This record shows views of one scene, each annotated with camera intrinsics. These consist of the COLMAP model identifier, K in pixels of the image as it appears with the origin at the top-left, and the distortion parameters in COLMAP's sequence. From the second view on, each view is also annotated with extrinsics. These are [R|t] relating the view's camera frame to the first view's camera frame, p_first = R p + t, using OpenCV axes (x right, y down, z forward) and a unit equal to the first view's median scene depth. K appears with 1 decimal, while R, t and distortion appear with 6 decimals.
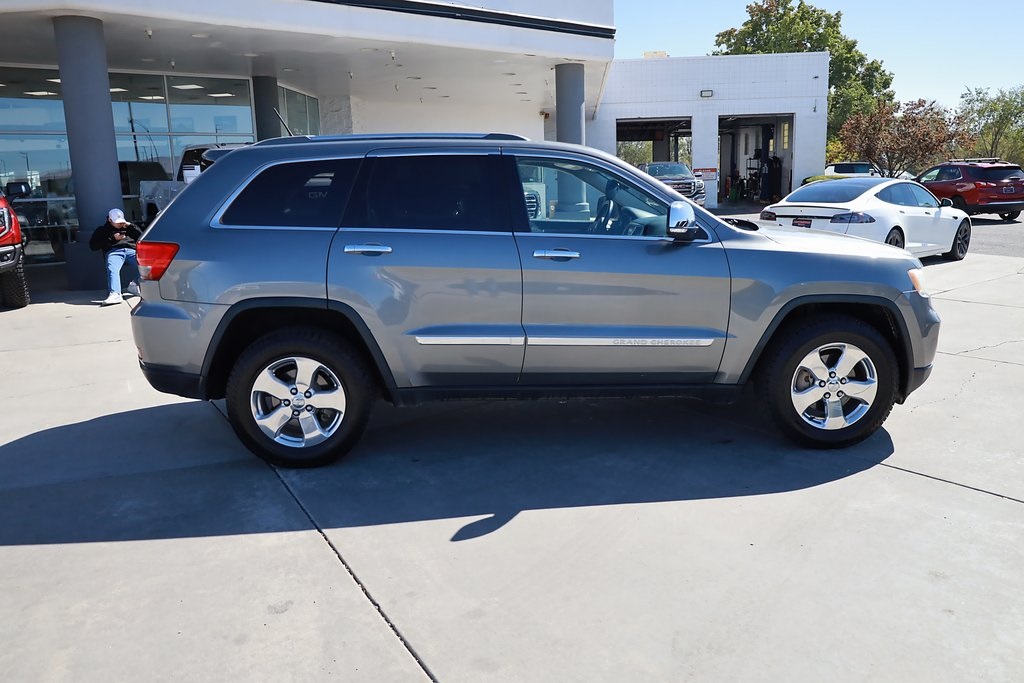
lens RADIAL K [[839.0, 0, 507.7], [0, 839.0, 341.5], [0, 0, 1]] dist [-0.027592, 0.022667]
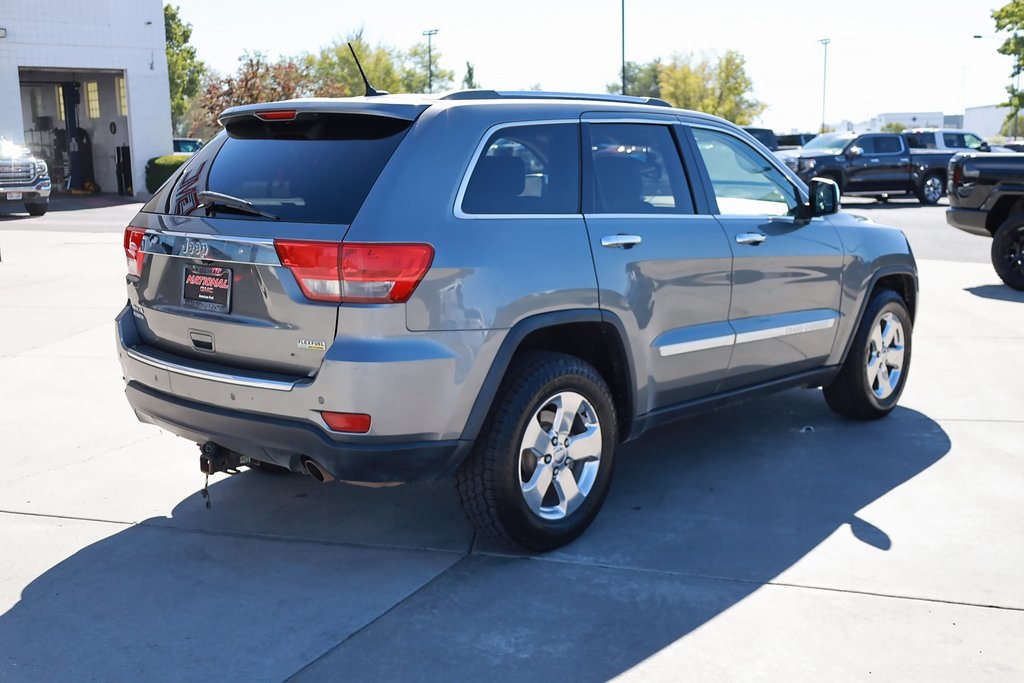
lens RADIAL K [[1185.7, 0, 517.2], [0, 1185.7, 339.5], [0, 0, 1]] dist [0.018653, 0.000000]
pose [[0.693354, -0.099514, 0.713693, -0.973837], [0.130746, 0.991353, 0.011210, -0.042144], [-0.708637, 0.085540, 0.700369, 0.292047]]
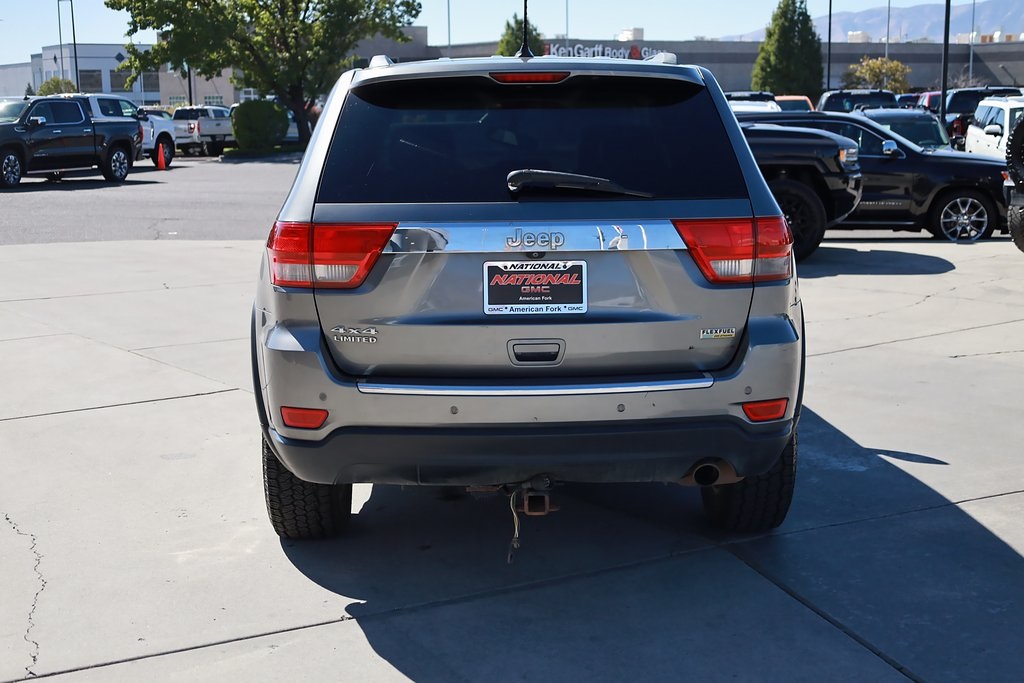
lens RADIAL K [[1460.4, 0, 515.3], [0, 1460.4, 335.5], [0, 0, 1]] dist [0.010161, 0.000000]
pose [[-0.031717, -0.134646, 0.990386, -1.429068], [0.200092, 0.969970, 0.138279, -0.213359], [-0.979264, 0.202554, -0.003823, 1.172809]]
